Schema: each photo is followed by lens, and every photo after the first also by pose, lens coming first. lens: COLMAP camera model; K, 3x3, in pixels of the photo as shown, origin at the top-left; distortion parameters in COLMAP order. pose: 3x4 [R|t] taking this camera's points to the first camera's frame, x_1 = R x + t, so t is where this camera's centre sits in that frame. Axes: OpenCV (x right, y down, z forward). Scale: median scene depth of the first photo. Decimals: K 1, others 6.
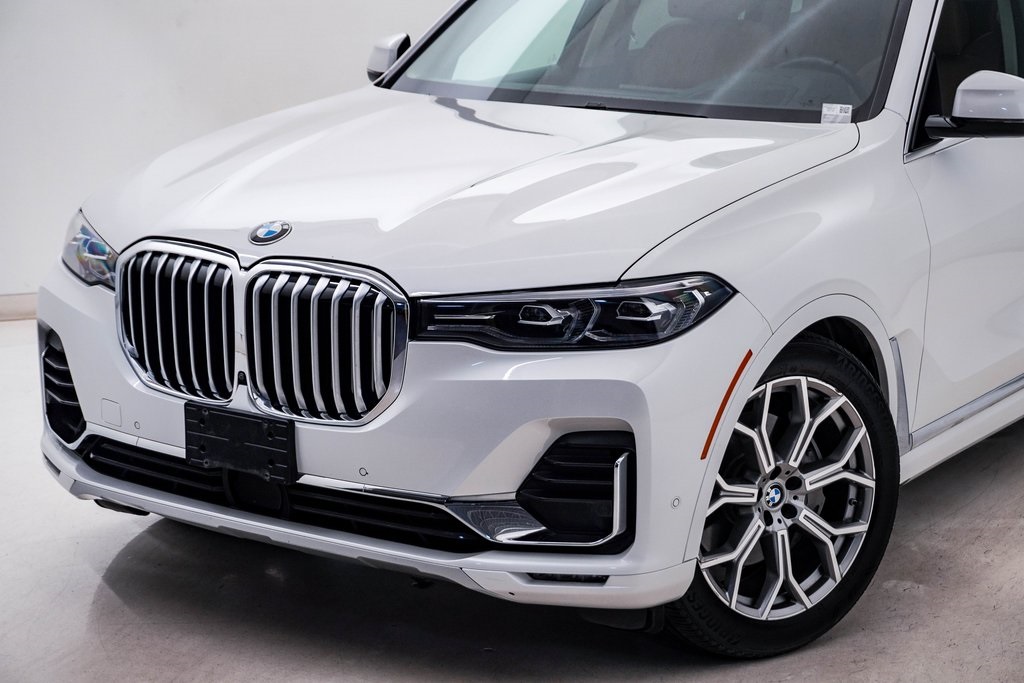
lens RADIAL K [[2174.9, 0, 509.4], [0, 2174.9, 346.0], [0, 0, 1]] dist [0.014549, 0.000000]
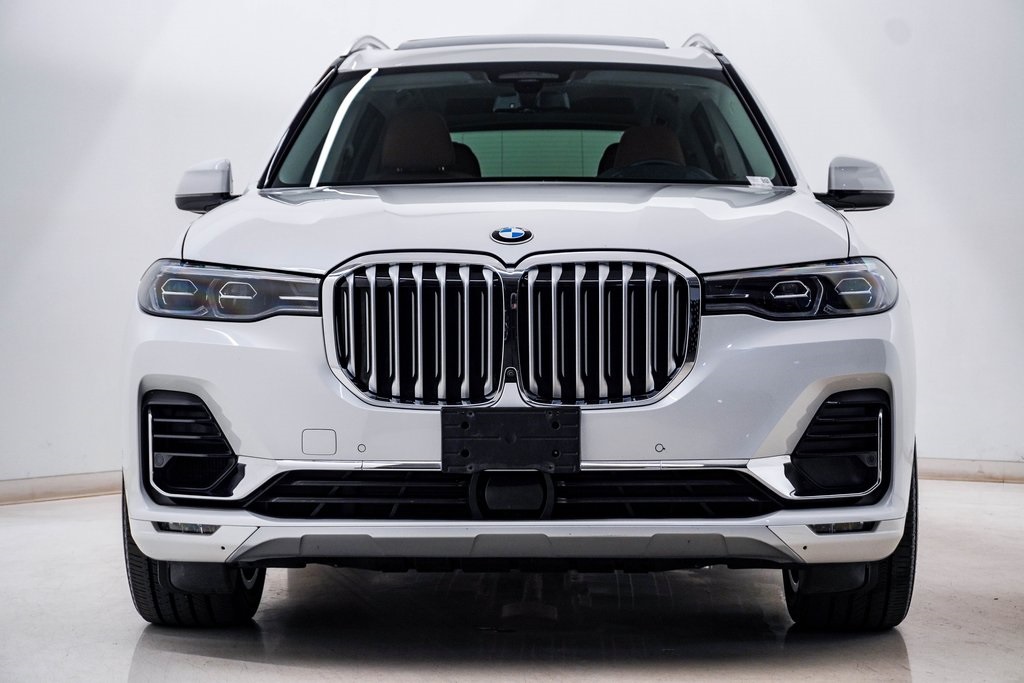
lens RADIAL K [[2174.9, 0, 513.6], [0, 2174.9, 341.8], [0, 0, 1]] dist [0.014549, 0.000000]
pose [[0.842545, -0.024208, 0.538082, -0.653734], [0.128670, 0.979112, -0.157425, 0.155859], [-0.523031, 0.201873, 0.828061, 0.163945]]
